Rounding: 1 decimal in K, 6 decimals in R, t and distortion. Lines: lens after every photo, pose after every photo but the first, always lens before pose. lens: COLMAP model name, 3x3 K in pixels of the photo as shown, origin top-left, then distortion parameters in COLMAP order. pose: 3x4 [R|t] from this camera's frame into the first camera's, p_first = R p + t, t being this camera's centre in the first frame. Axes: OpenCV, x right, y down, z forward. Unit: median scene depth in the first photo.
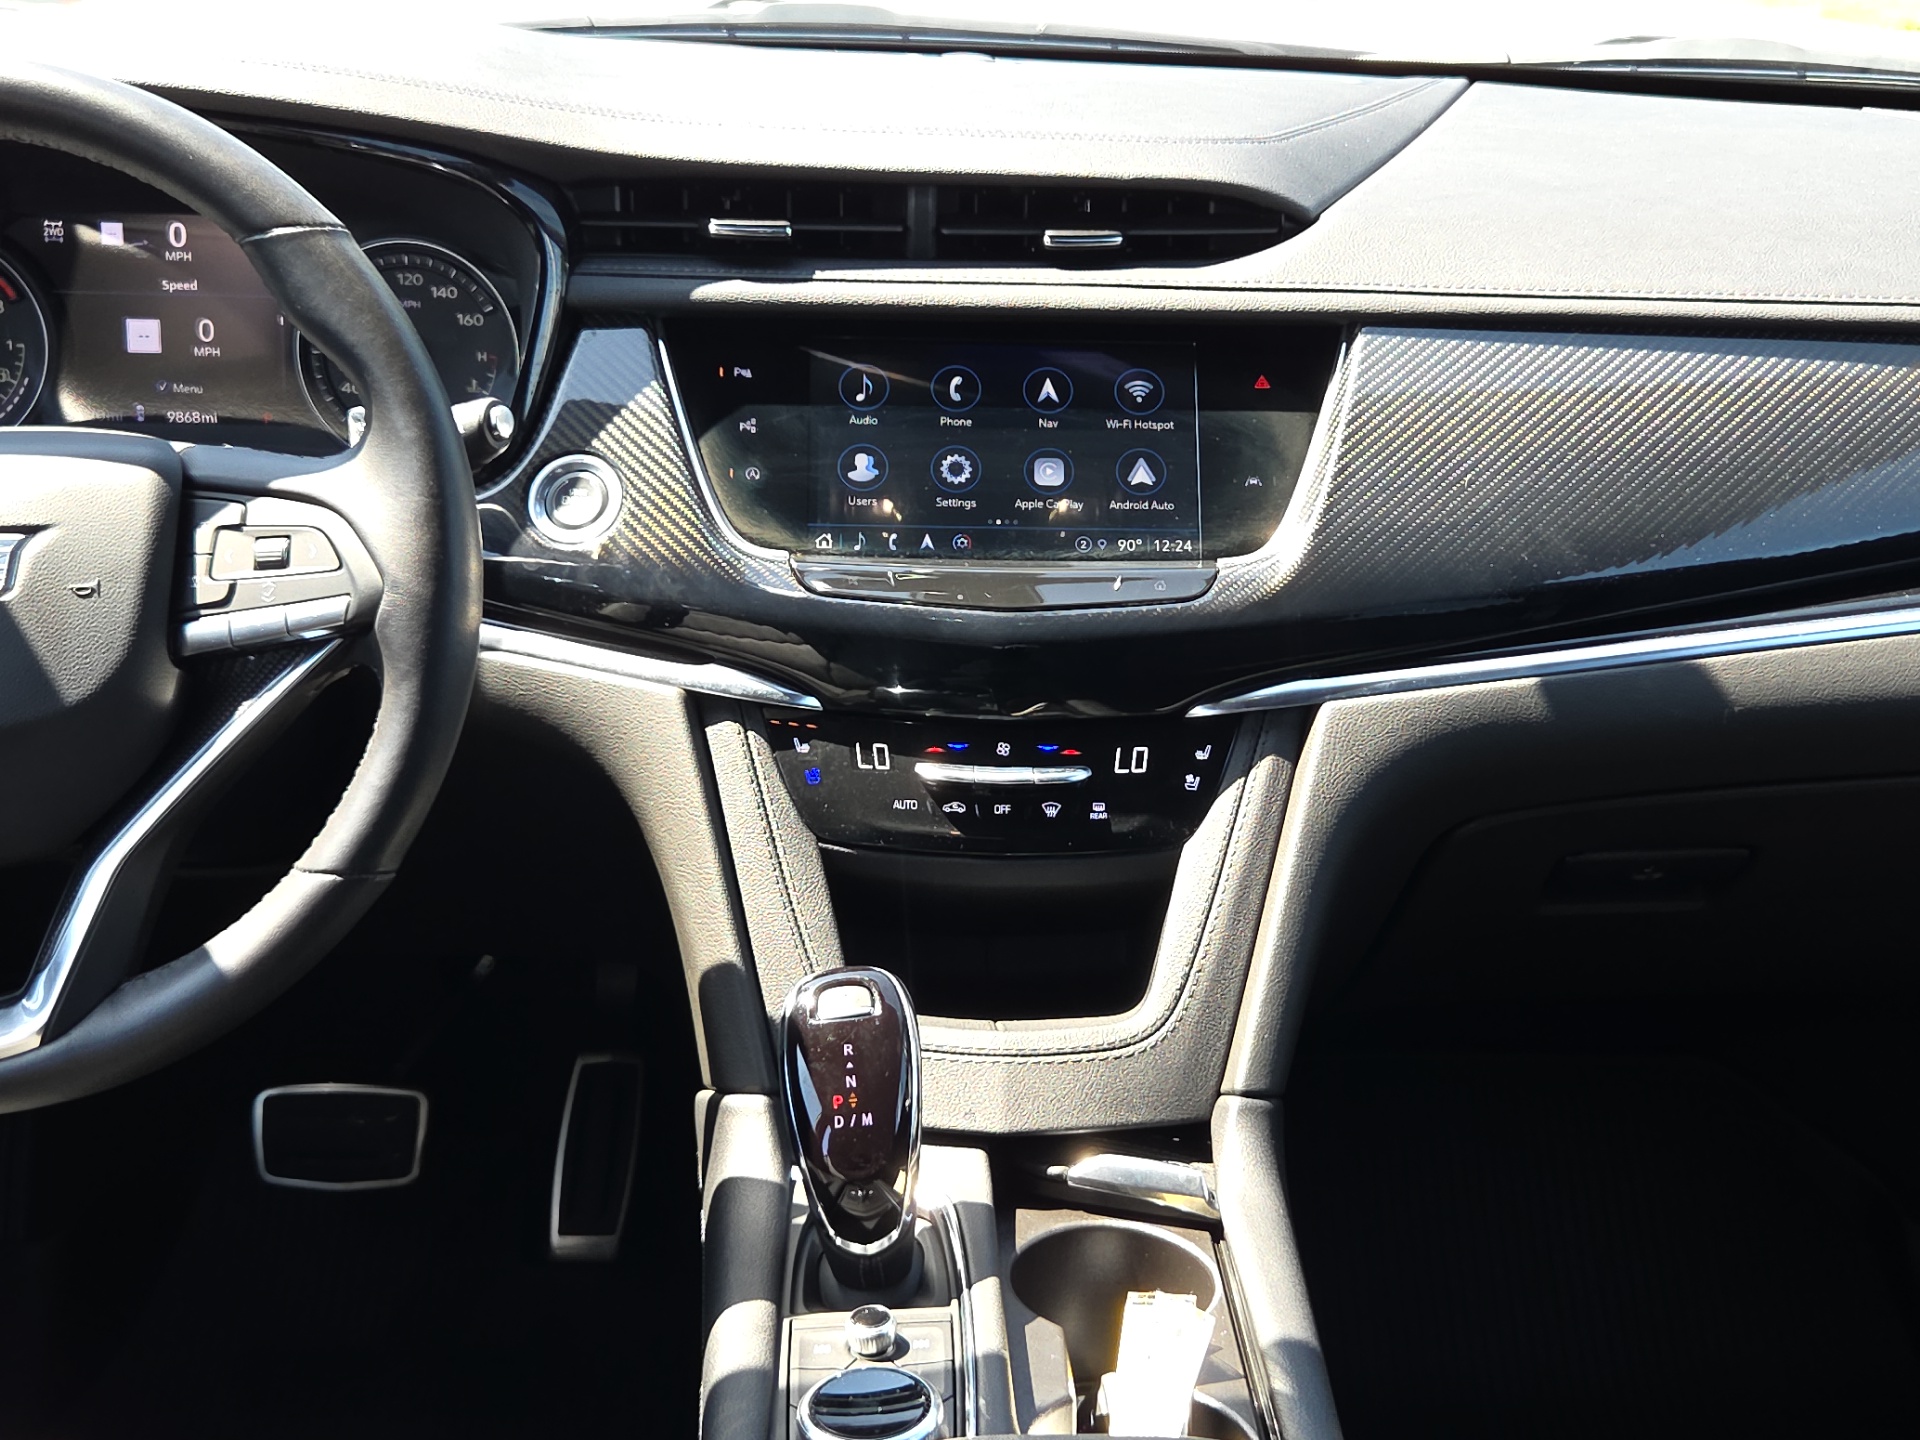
lens RADIAL K [[2505.8, 0, 975.7], [0, 2505.8, 727.2], [0, 0, 1]] dist [0.066135, 0.000000]
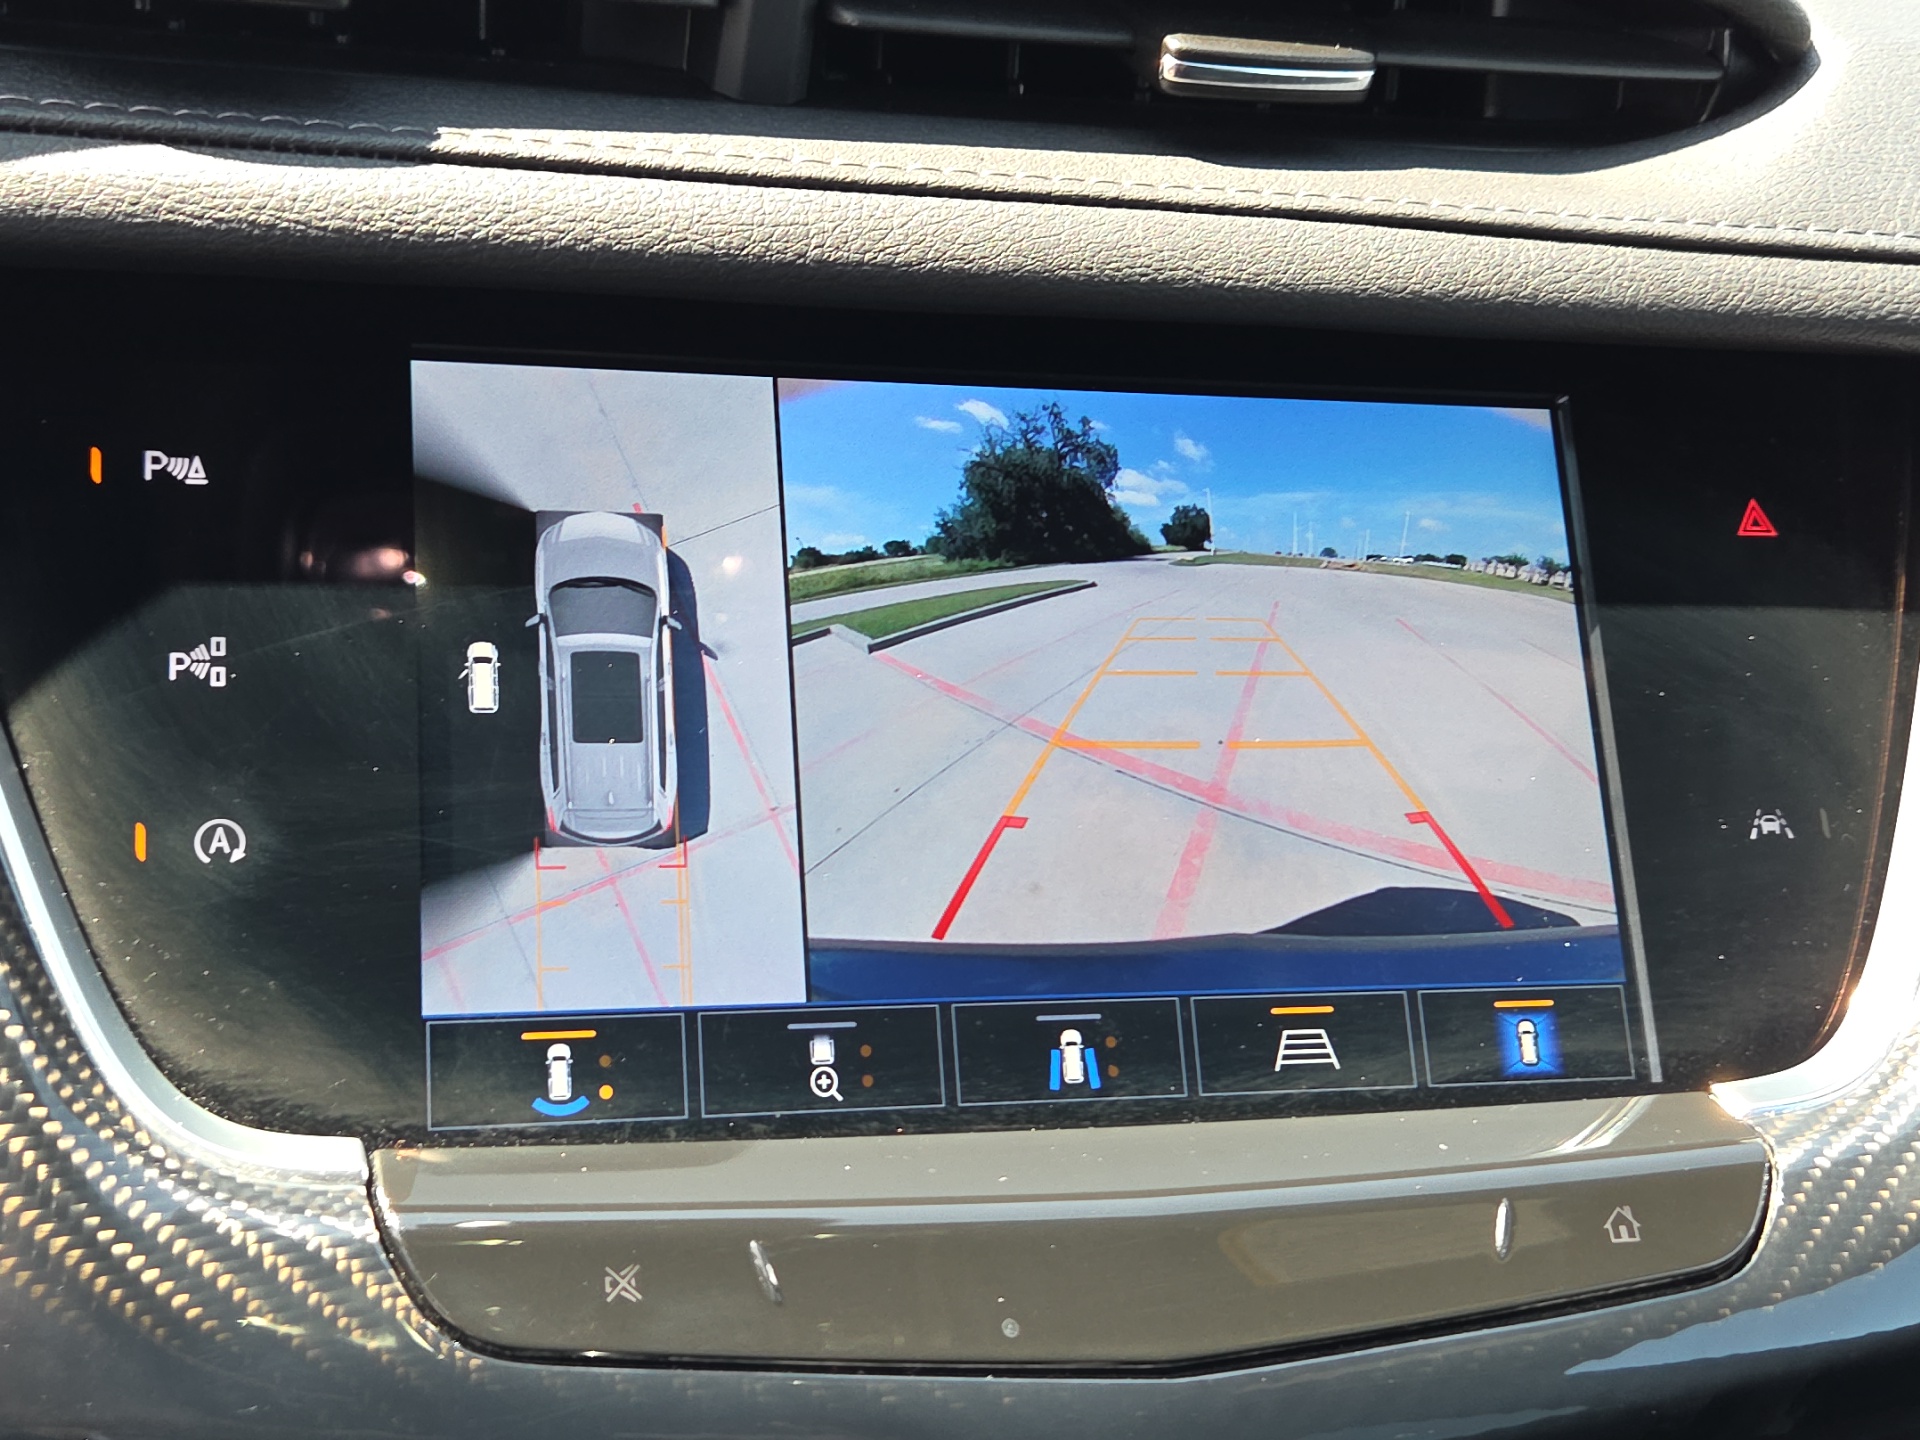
lens RADIAL K [[2400.1, 0, 925.5], [0, 2400.1, 690.2], [0, 0, 1]] dist [0.050714, 0.000000]
pose [[0.969182, -0.004353, 0.246309, -0.078576], [-0.007942, 0.998772, 0.048901, -0.131568], [-0.246219, -0.049351, 0.967957, 0.719649]]
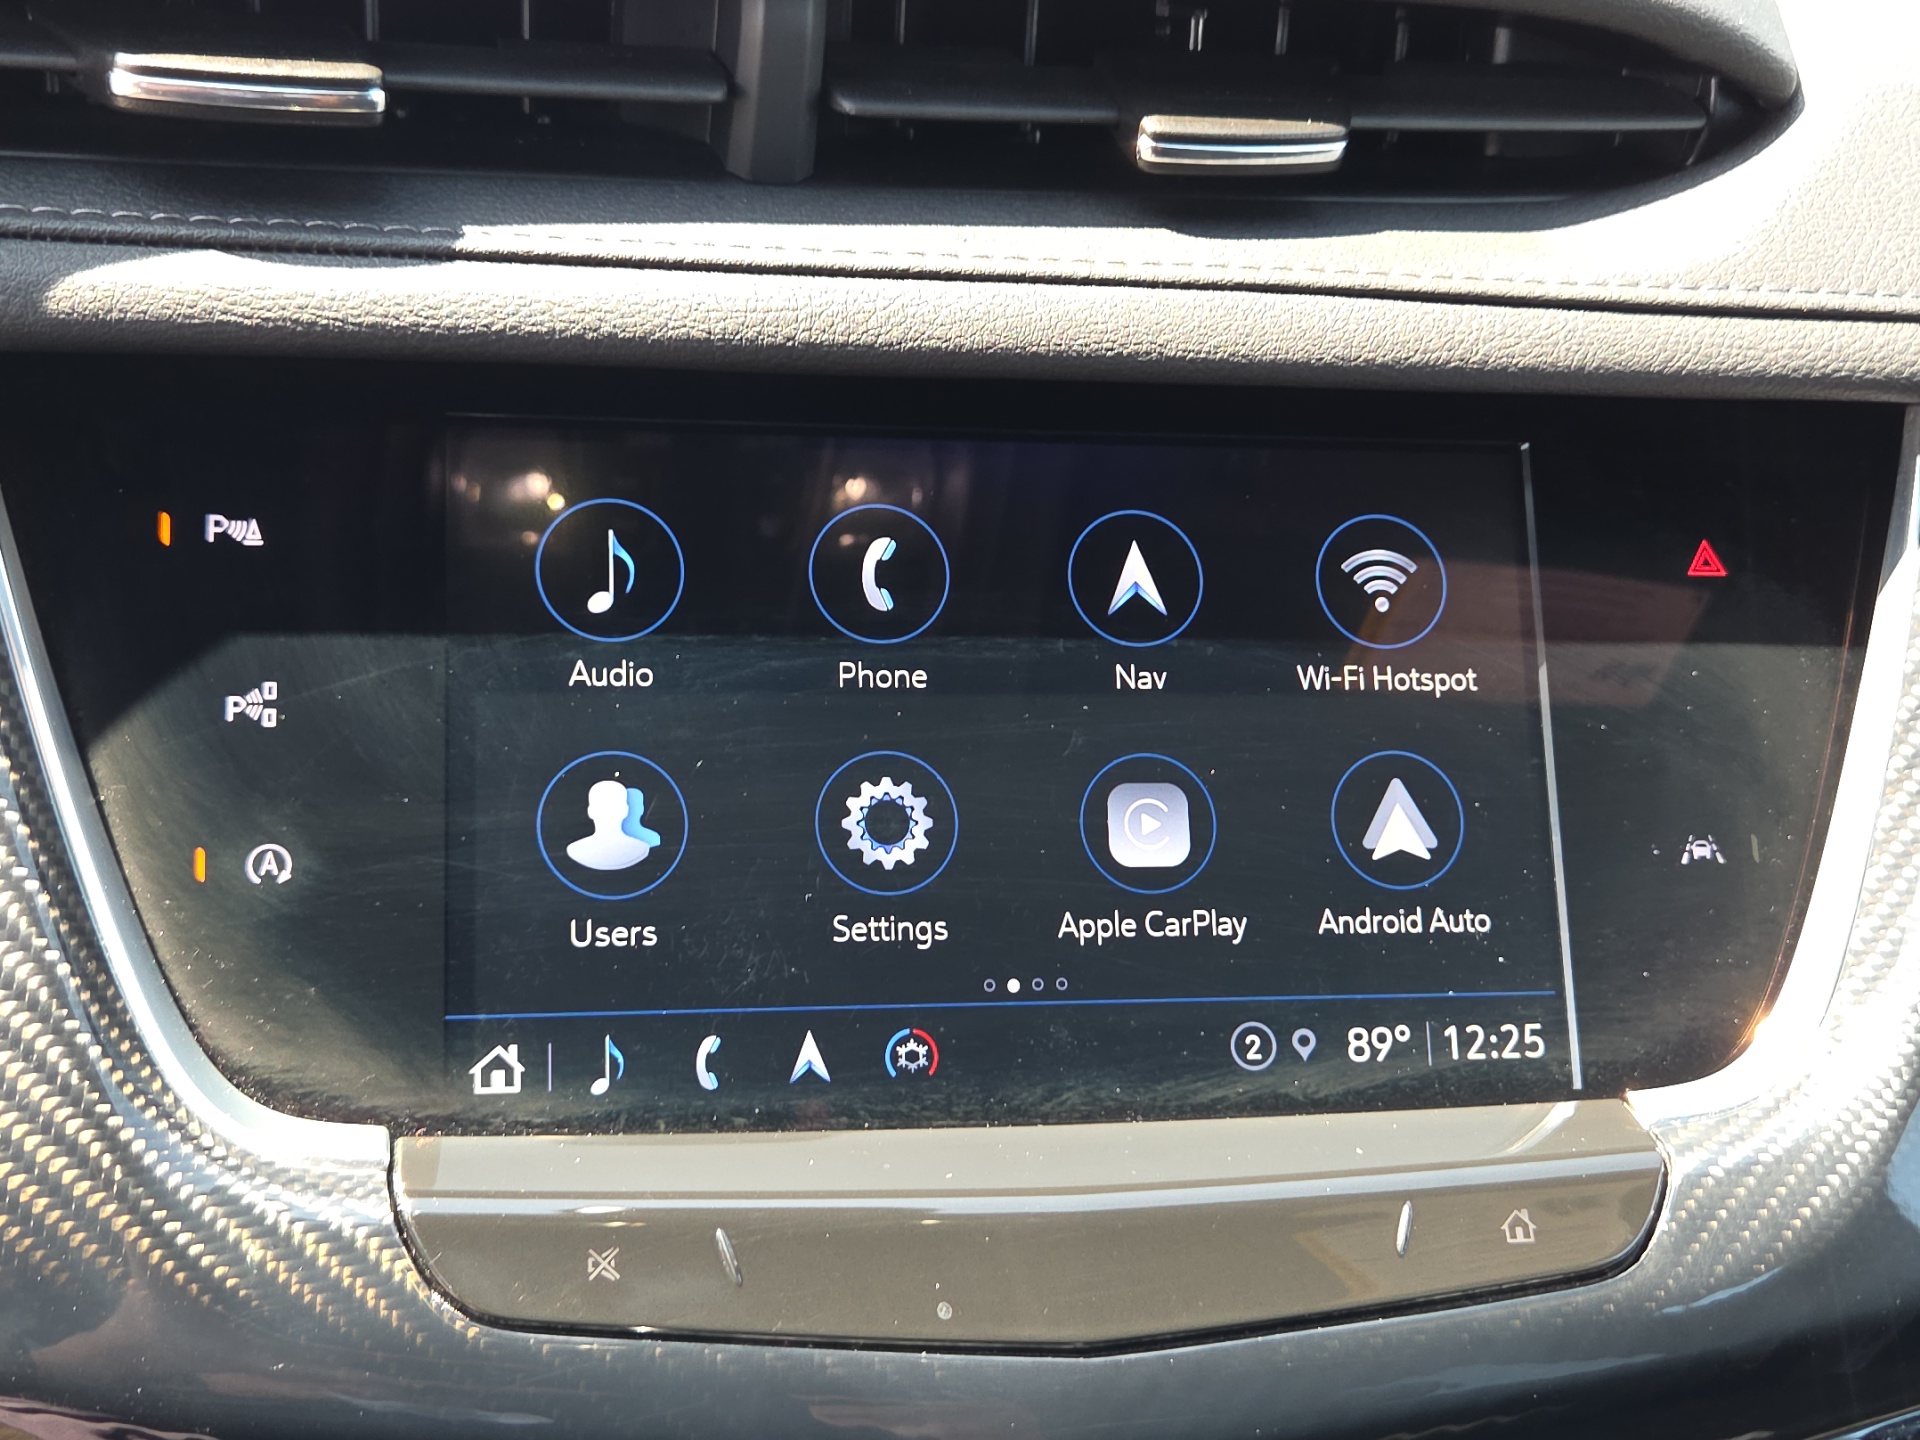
lens RADIAL K [[2400.1, 0, 959.2], [0, 2400.1, 670.3], [0, 0, 1]] dist [0.050714, 0.000000]
pose [[0.984733, -0.002614, 0.174053, -0.055435], [-0.016506, 0.993980, 0.108314, -0.160416], [-0.173288, -0.109533, 0.978761, 0.684504]]
